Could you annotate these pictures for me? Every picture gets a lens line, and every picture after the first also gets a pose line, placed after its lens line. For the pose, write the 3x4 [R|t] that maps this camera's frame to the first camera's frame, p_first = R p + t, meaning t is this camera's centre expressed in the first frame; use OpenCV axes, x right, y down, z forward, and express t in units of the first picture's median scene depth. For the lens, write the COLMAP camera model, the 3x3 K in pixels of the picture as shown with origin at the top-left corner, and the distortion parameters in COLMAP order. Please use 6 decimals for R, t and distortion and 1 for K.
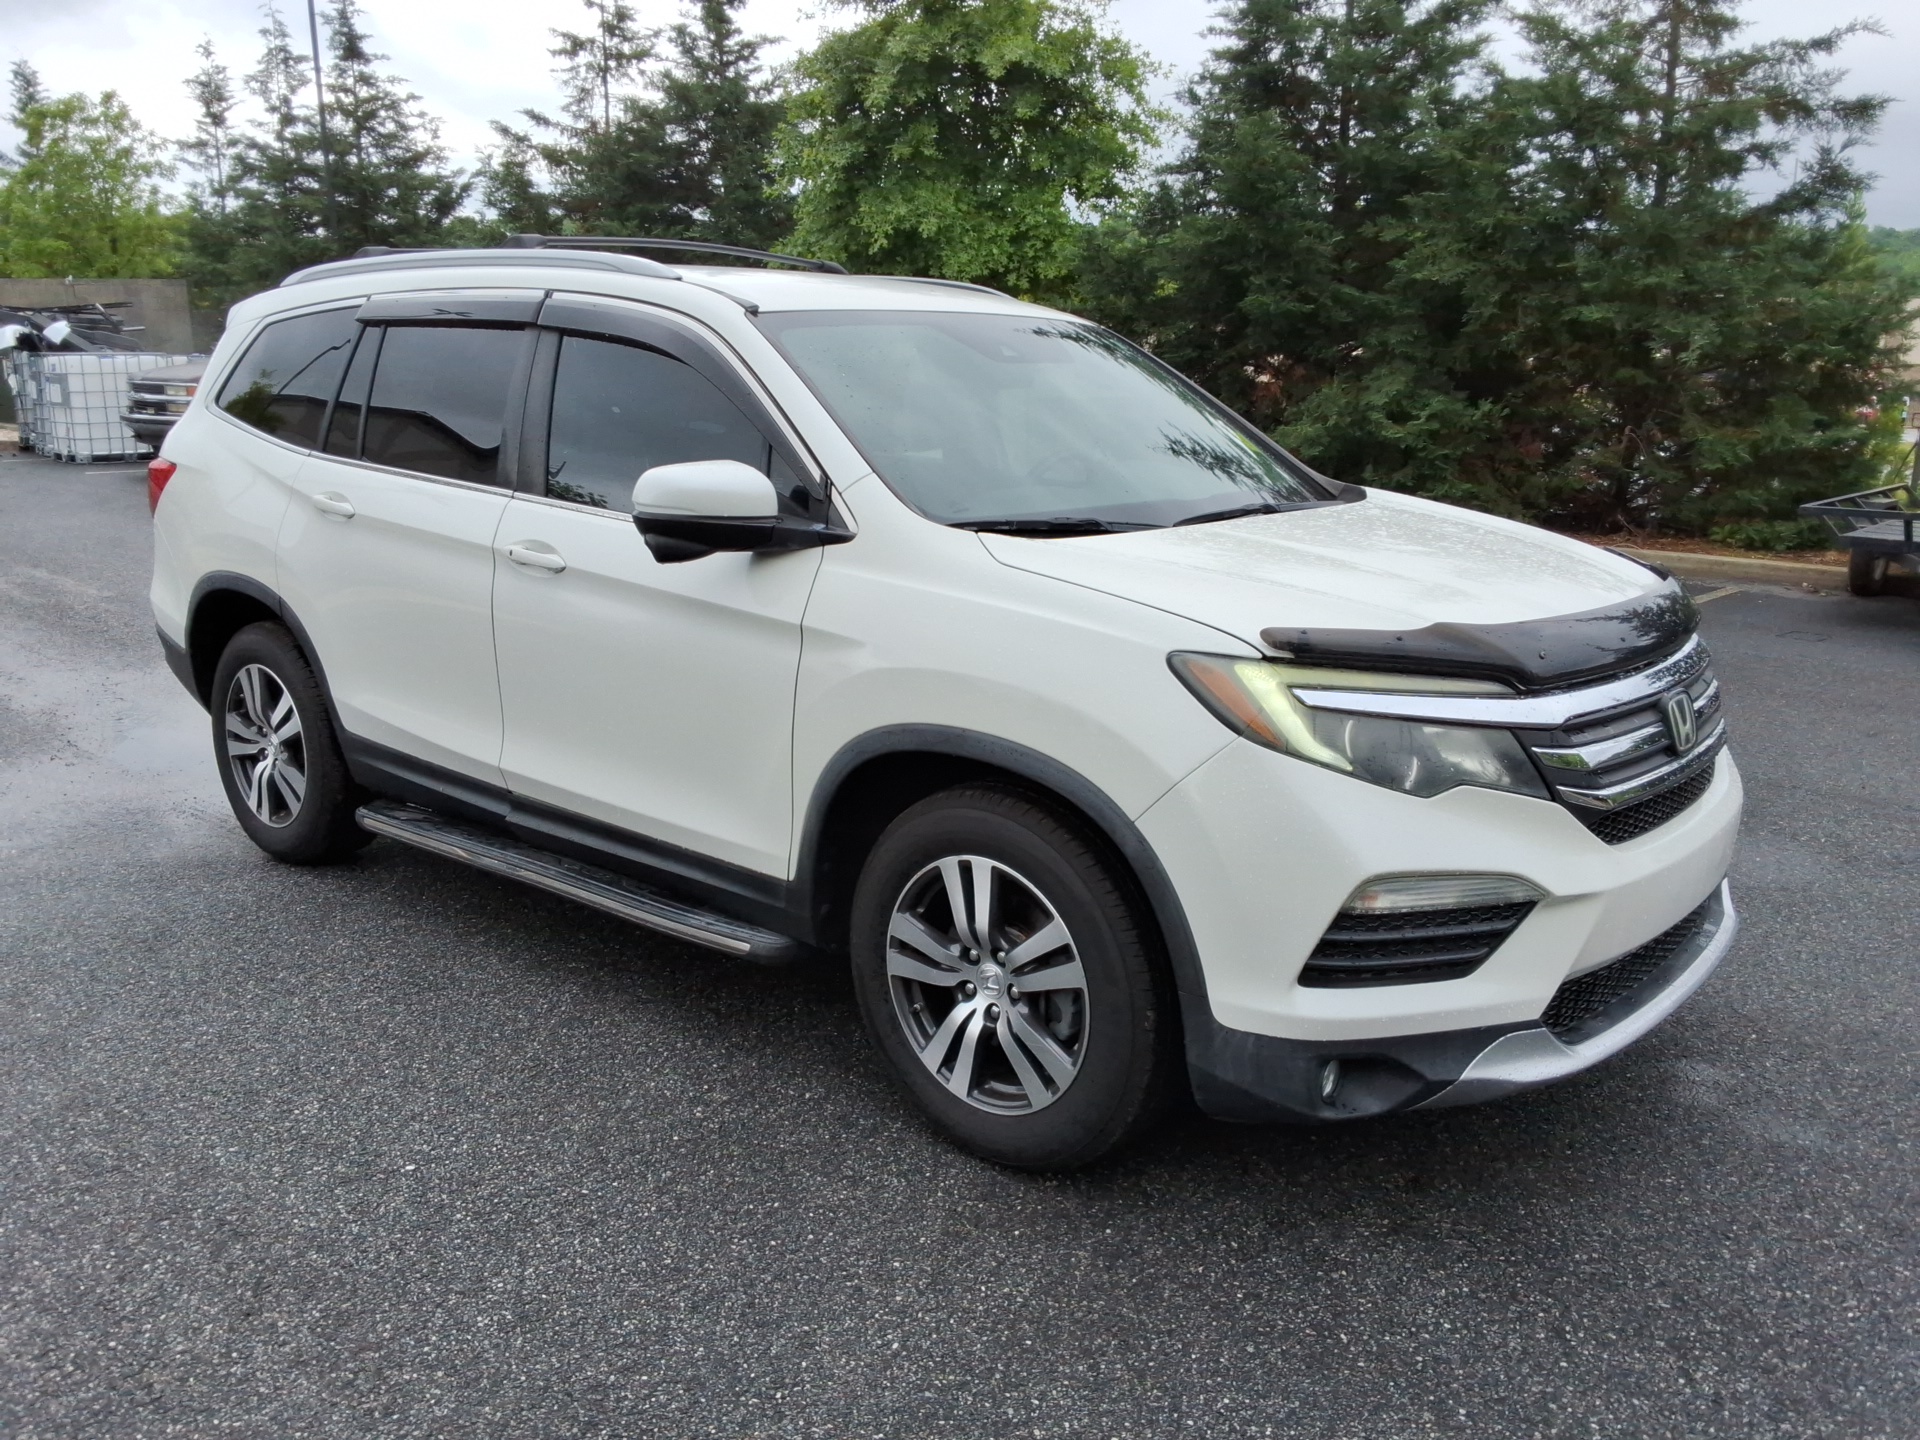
lens RADIAL K [[1543.4, 0, 970.1], [0, 1543.4, 712.9], [0, 0, 1]] dist [0.110340, -0.157622]
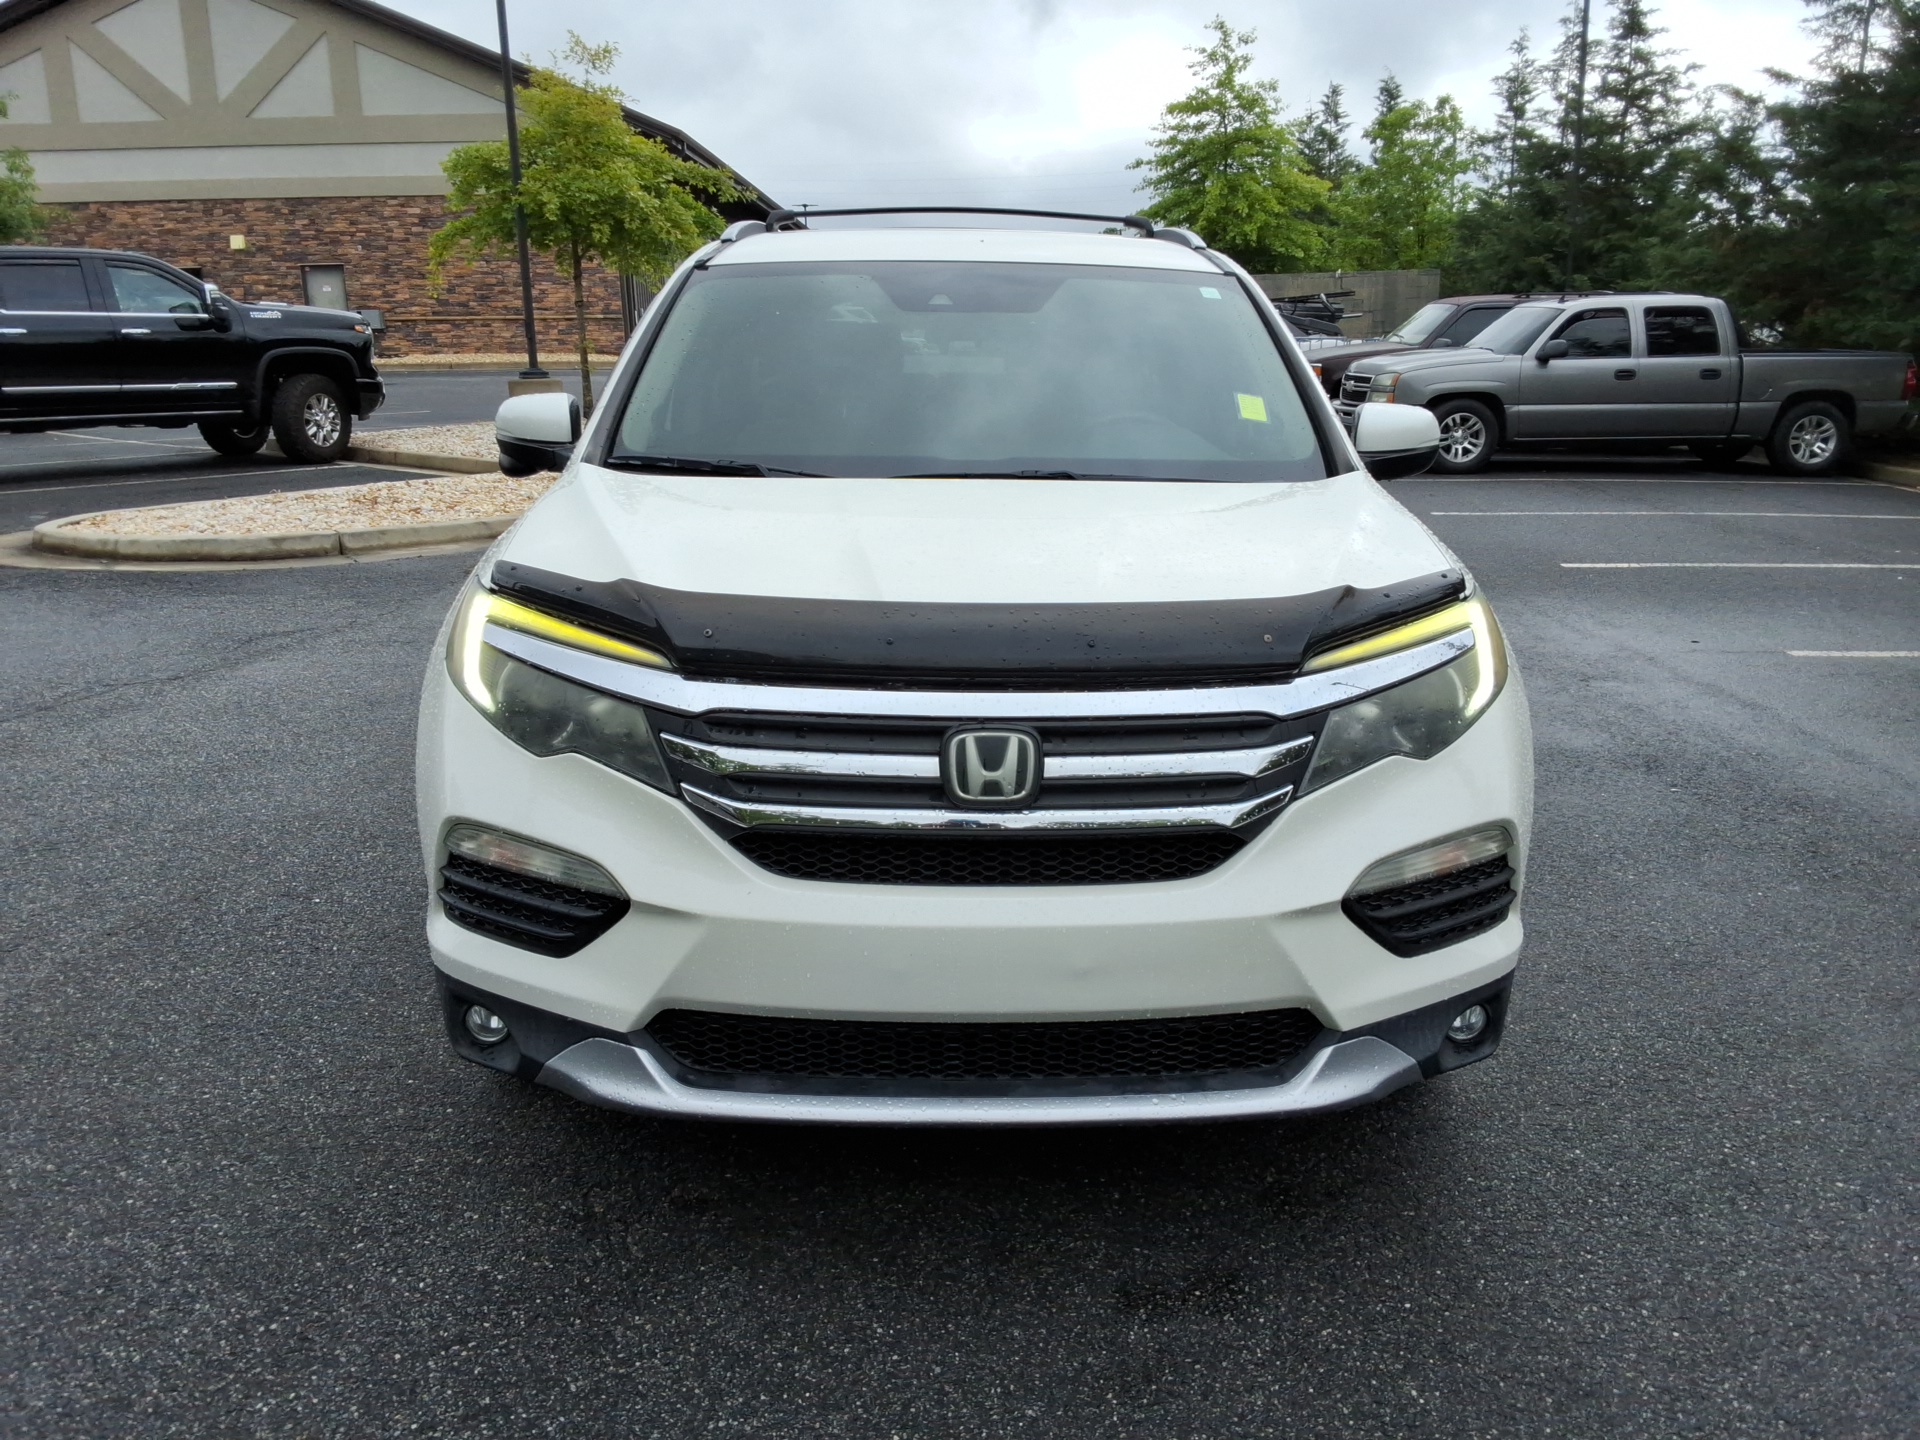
lens RADIAL K [[1543.4, 0, 970.1], [0, 1543.4, 712.9], [0, 0, 1]] dist [0.110340, -0.157622]
pose [[0.662168, 0.177670, -0.727988, 0.121566], [-0.172880, 0.981499, 0.082292, -0.009924], [0.729140, 0.071363, 0.680633, 0.058086]]
